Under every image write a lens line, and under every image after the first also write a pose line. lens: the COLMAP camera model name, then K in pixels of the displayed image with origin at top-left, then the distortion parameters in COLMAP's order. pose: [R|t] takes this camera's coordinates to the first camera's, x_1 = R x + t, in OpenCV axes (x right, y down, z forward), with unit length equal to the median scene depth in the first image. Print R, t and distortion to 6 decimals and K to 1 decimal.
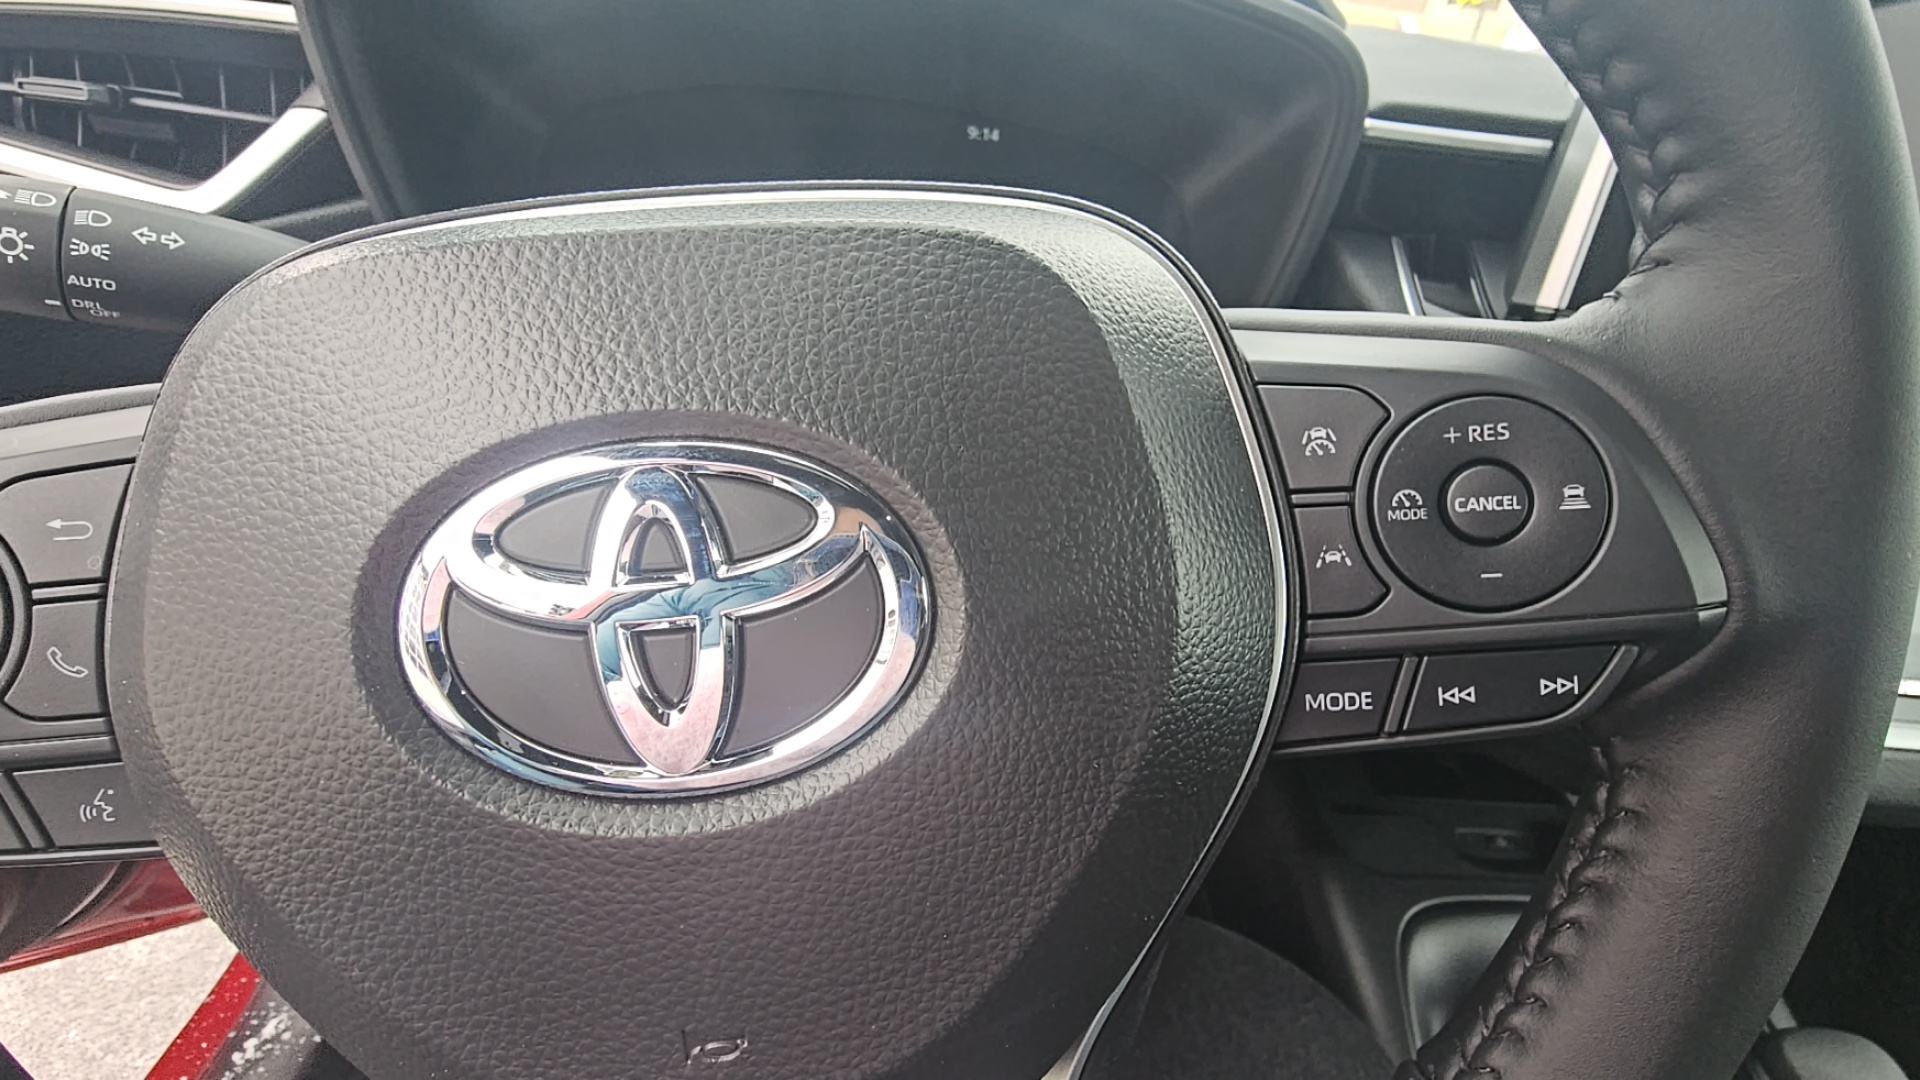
lens RADIAL K [[808.8, 0, 967.0], [0, 808.8, 533.4], [0, 0, 1]] dist [0.008754, -0.013722]
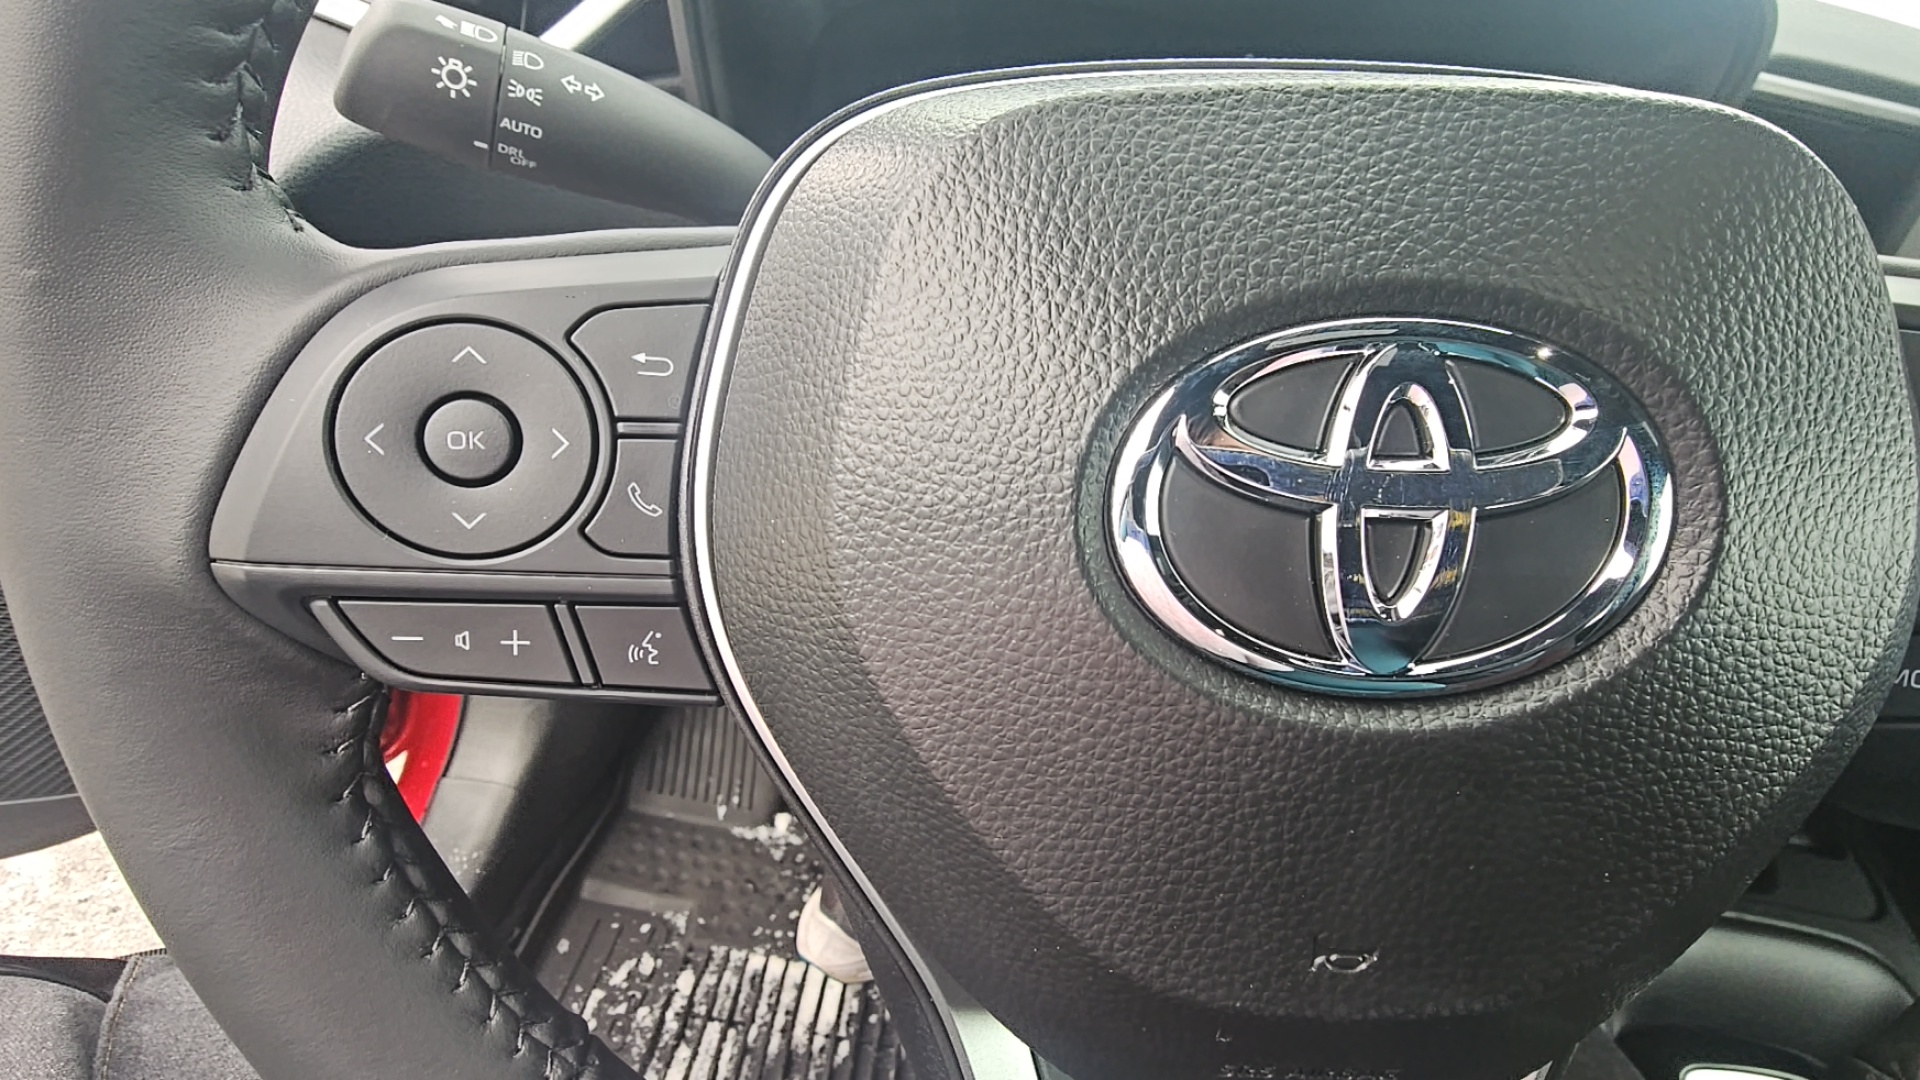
lens RADIAL K [[808.8, 0, 967.0], [0, 808.8, 533.4], [0, 0, 1]] dist [0.008754, -0.013722]
pose [[0.992889, 0.098682, -0.066589, -0.772590], [-0.094655, 0.993631, 0.061143, 0.120937], [0.072198, -0.054405, 0.995905, 0.039817]]
